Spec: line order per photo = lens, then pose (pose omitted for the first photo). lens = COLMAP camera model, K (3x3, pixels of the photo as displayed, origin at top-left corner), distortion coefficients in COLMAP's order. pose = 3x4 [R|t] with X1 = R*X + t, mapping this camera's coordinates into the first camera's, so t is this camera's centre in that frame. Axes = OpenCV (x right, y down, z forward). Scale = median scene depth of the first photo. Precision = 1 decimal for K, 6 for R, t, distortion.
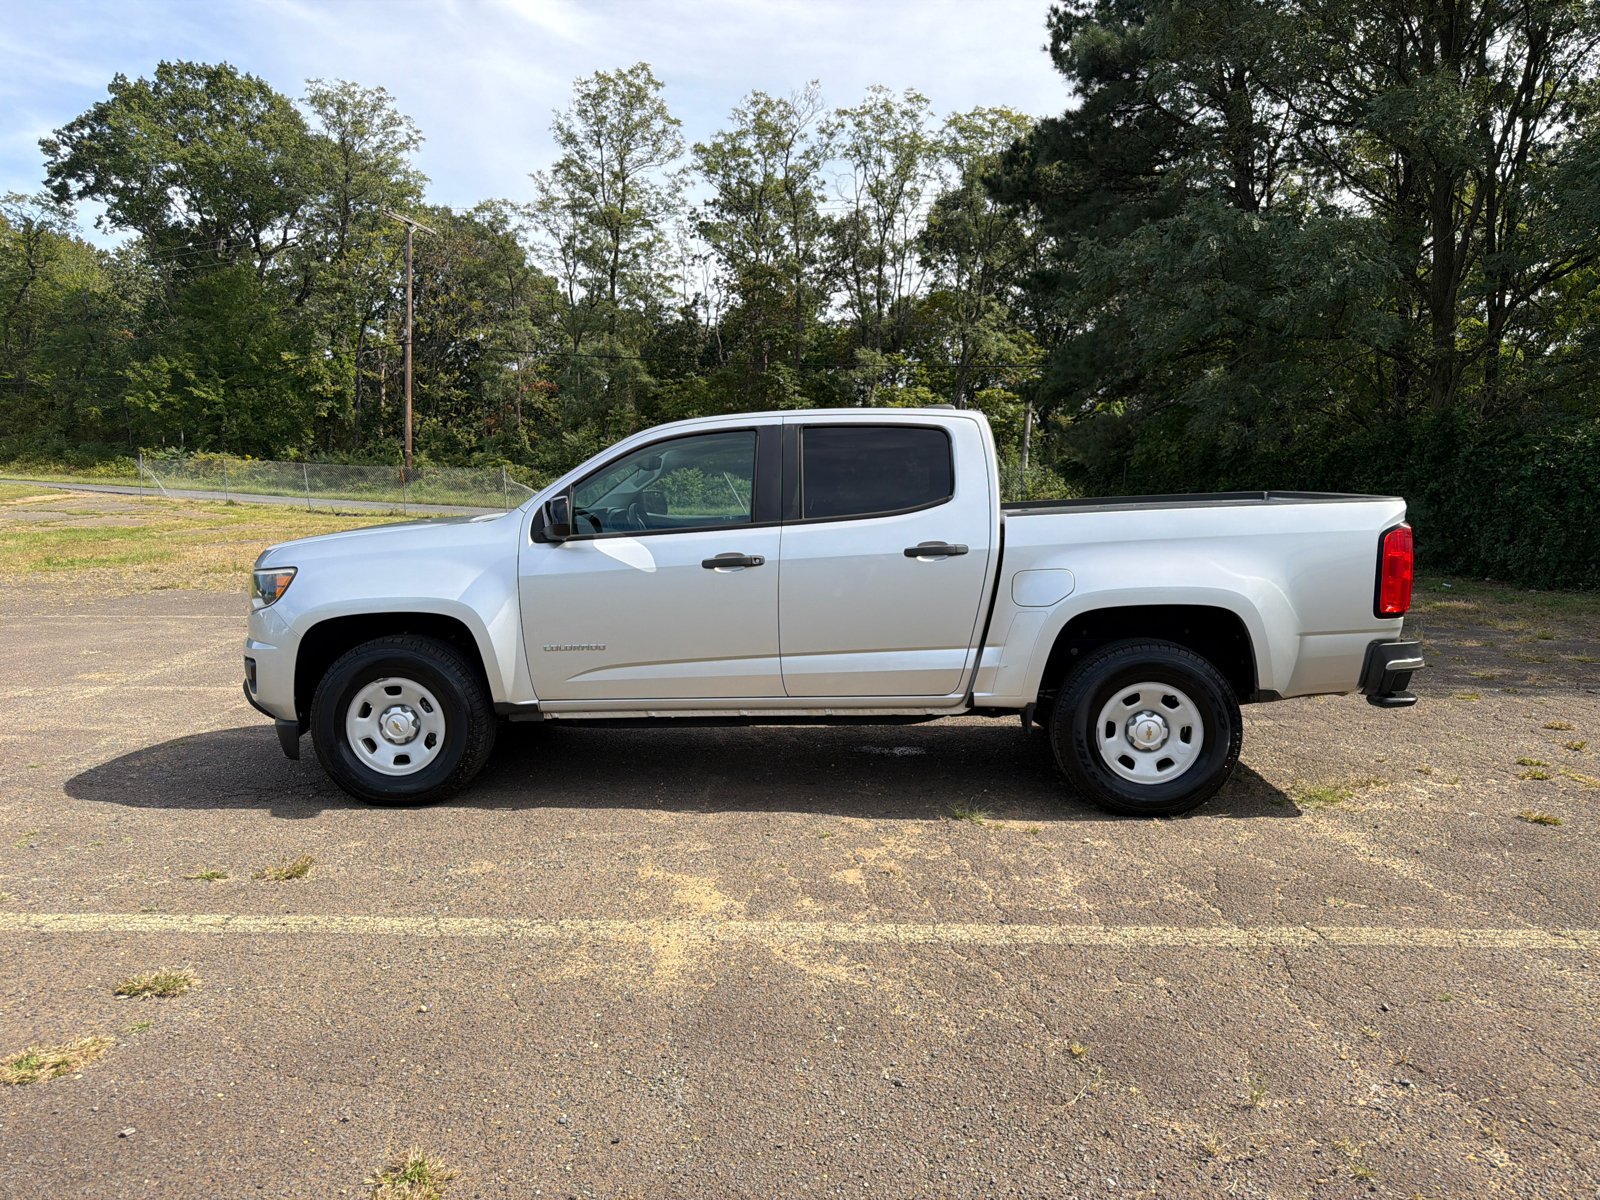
lens RADIAL K [[1125.0, 0, 789.2], [0, 1125.0, 608.3], [0, 0, 1]] dist [0.045313, -0.056881]
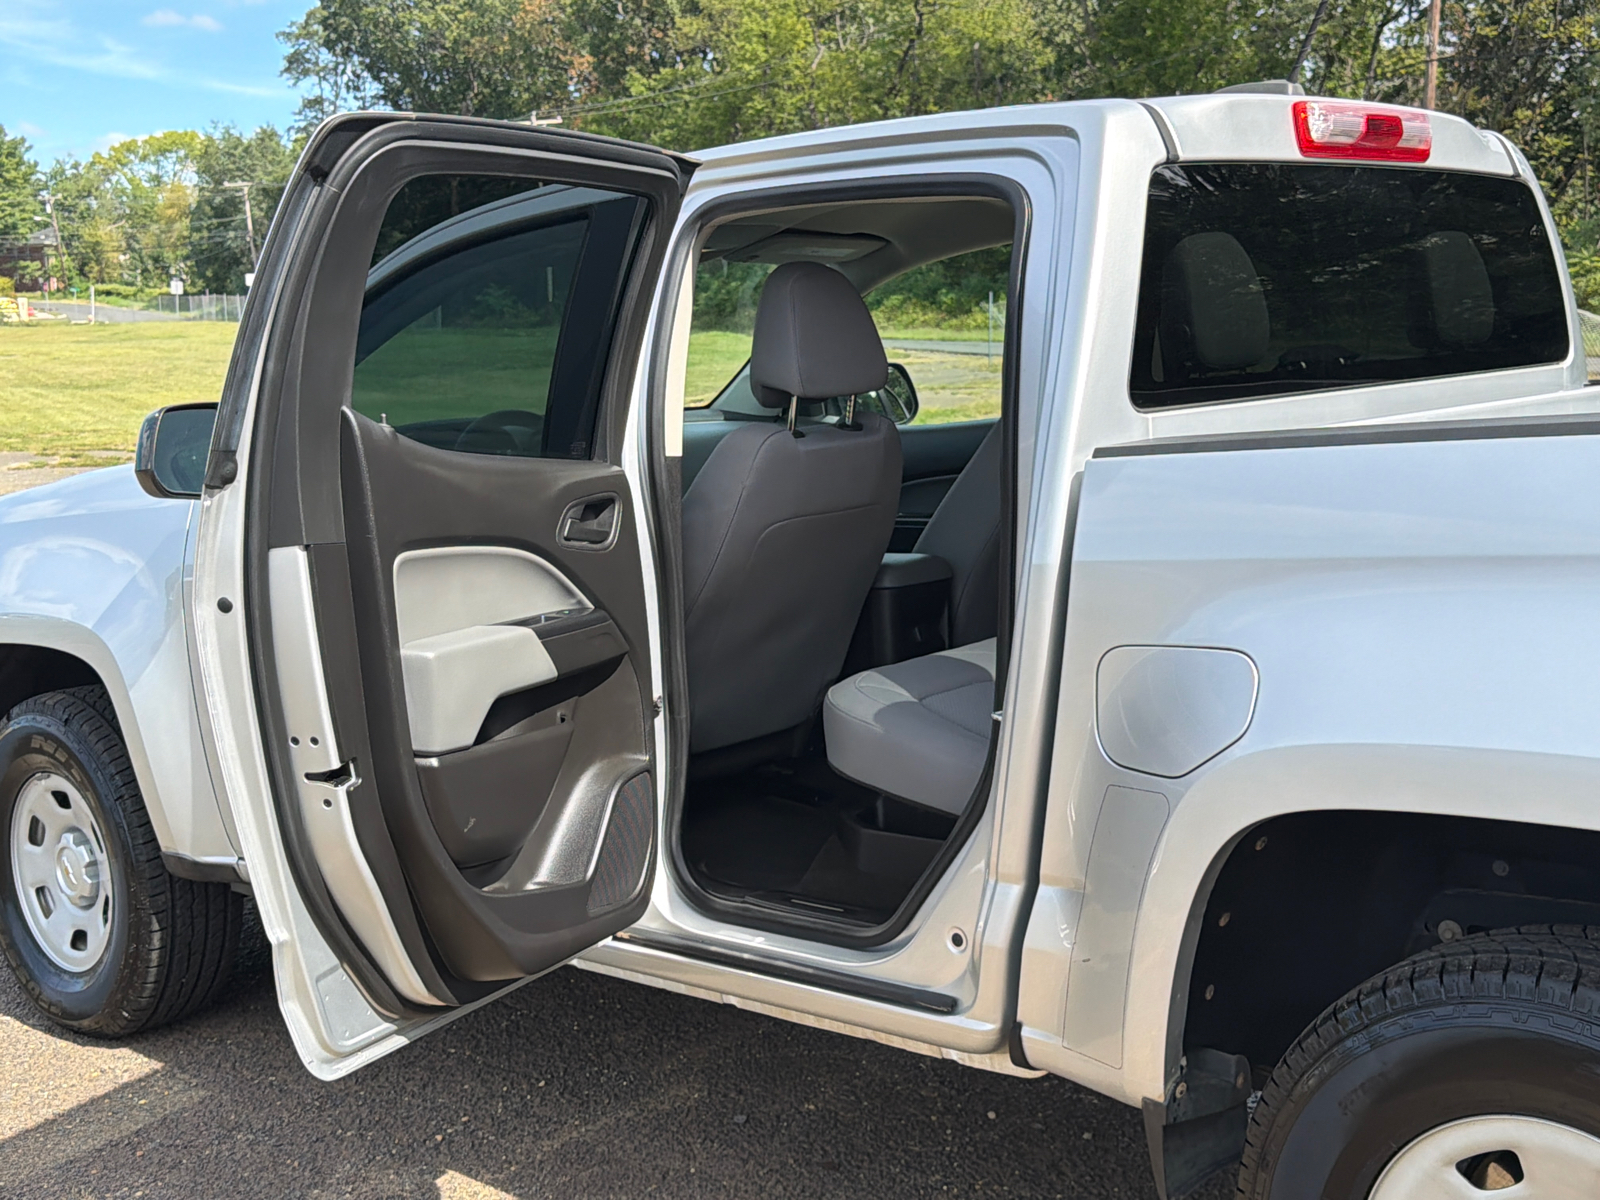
lens RADIAL K [[1973.6, 0, 787.2], [0, 1973.6, 630.5], [0, 0, 1]] dist [0.056598, 0.000000]
pose [[0.775572, 0.059560, -0.628443, 0.036301], [-0.029462, 0.997869, 0.058213, -0.005023], [0.630571, -0.026634, 0.775674, 0.043764]]
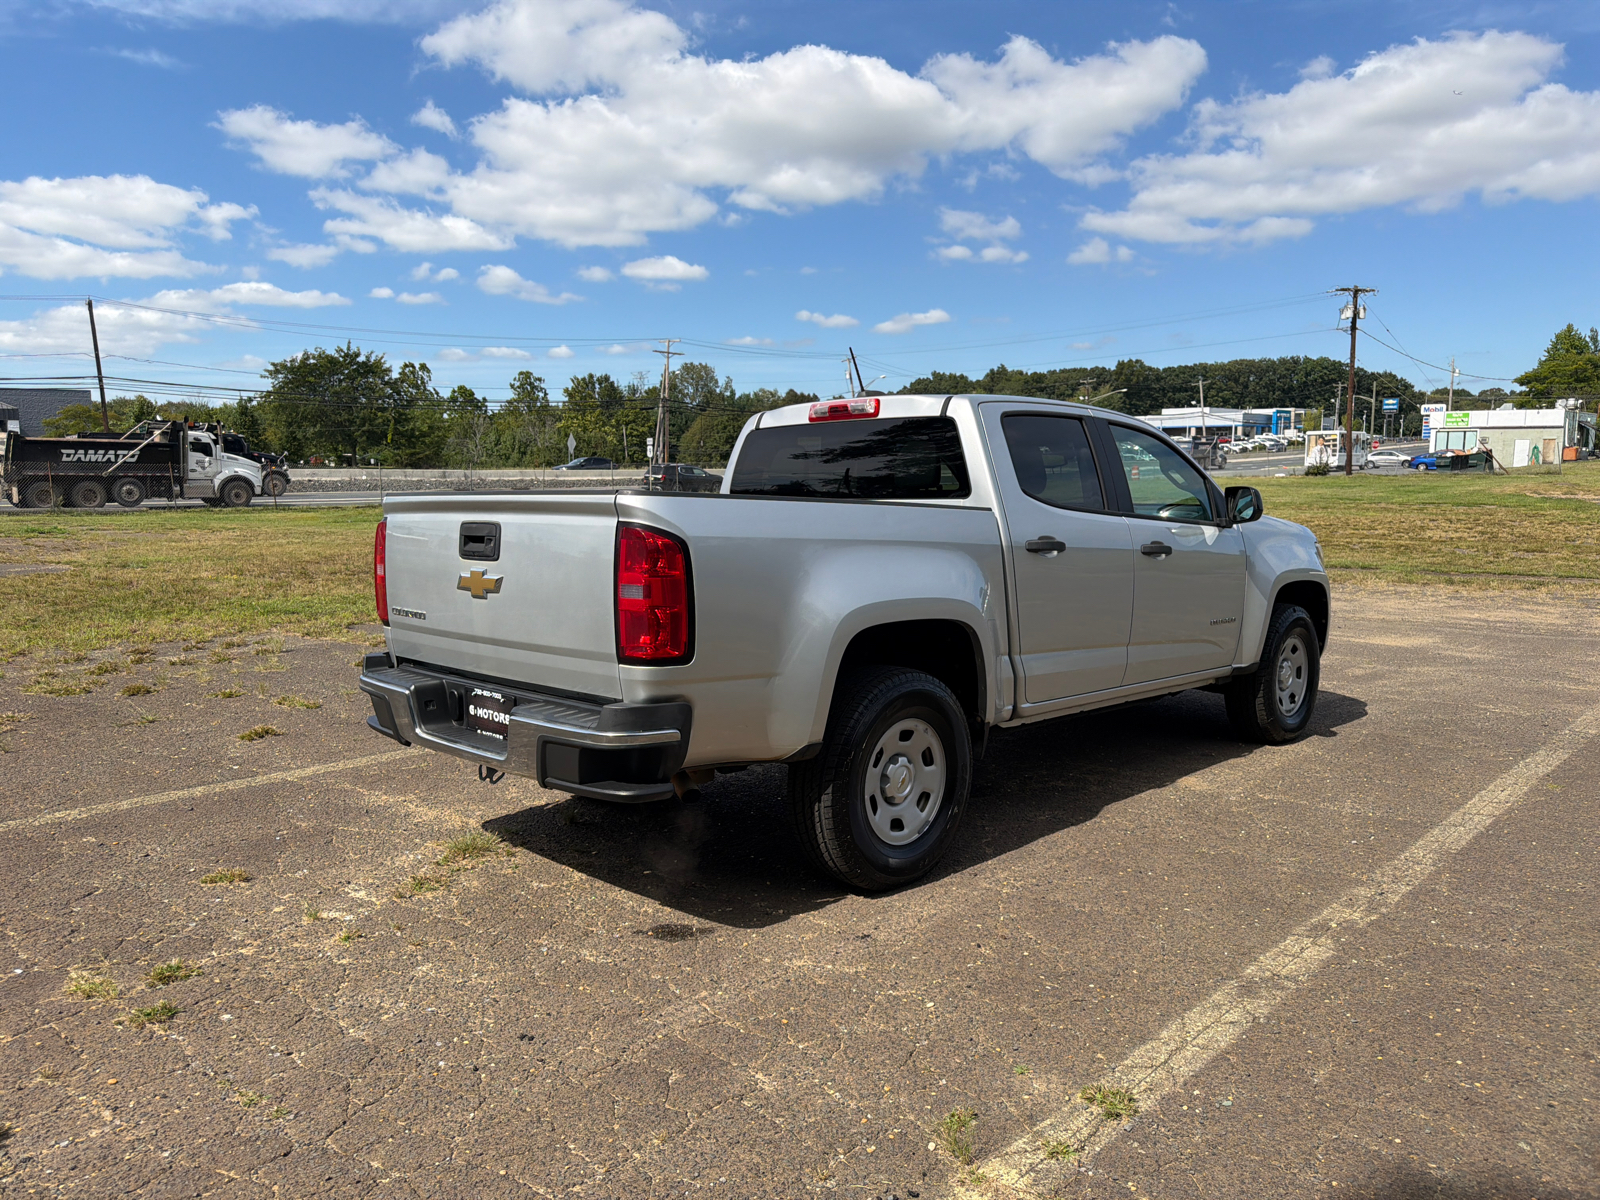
lens RADIAL K [[1125.0, 0, 808.4], [0, 1125.0, 624.9], [0, 0, 1]] dist [0.045313, -0.056881]
pose [[-0.652612, 0.088368, -0.752522, 0.078426], [-0.083877, 0.978646, 0.187663, -0.014856], [0.753036, 0.185591, -0.631263, 0.143306]]
